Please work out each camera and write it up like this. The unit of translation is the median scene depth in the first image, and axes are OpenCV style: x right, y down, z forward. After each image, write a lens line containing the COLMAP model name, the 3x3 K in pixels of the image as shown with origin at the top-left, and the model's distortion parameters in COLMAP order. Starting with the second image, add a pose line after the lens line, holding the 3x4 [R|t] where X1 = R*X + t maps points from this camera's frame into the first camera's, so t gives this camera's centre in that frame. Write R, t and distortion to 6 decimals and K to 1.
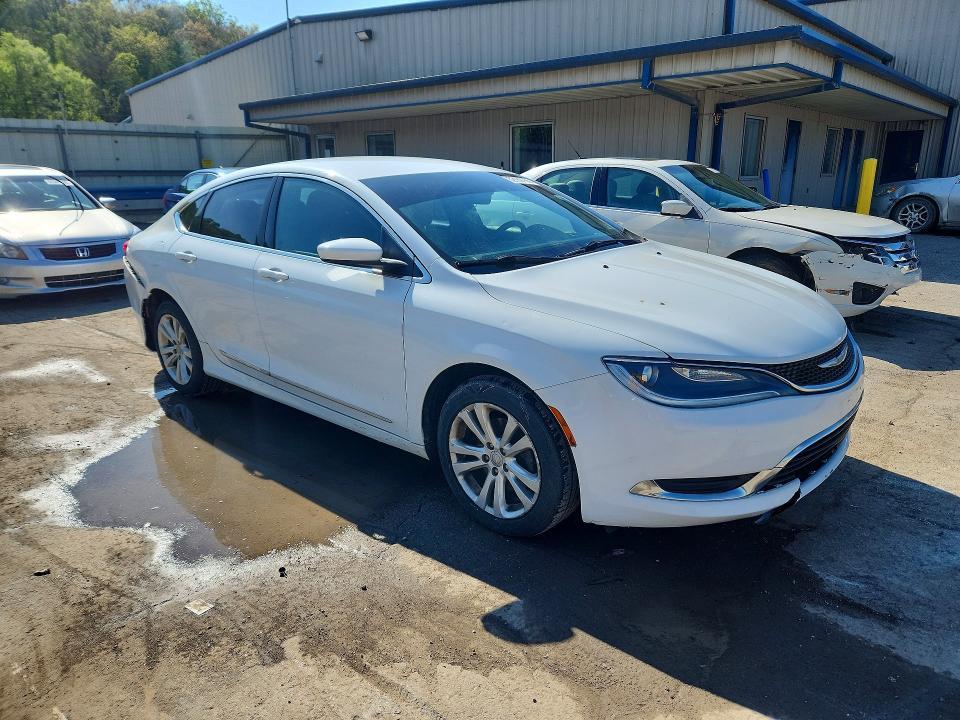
lens RADIAL K [[649.6, 0, 484.5], [0, 649.6, 354.8], [0, 0, 1]] dist [0.041464, -0.025277]
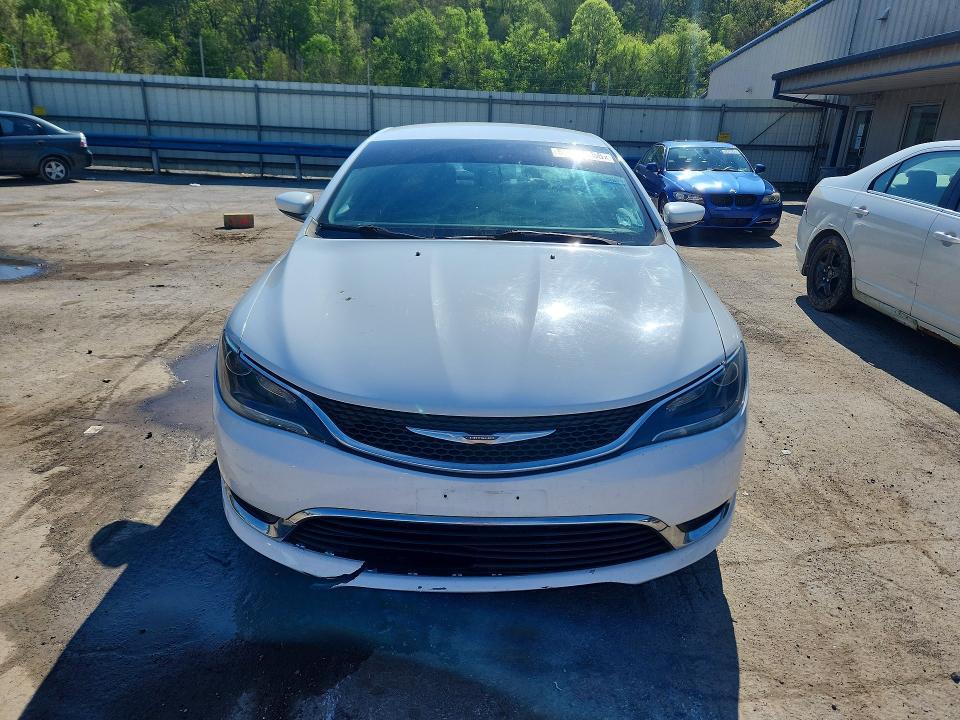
lens RADIAL K [[649.6, 0, 479.0], [0, 649.6, 362.4], [0, 0, 1]] dist [0.041464, -0.025277]
pose [[0.650373, 0.279097, -0.706484, 1.015548], [-0.248109, 0.957096, 0.149698, -0.168973], [0.717953, 0.077926, 0.691716, 0.564749]]
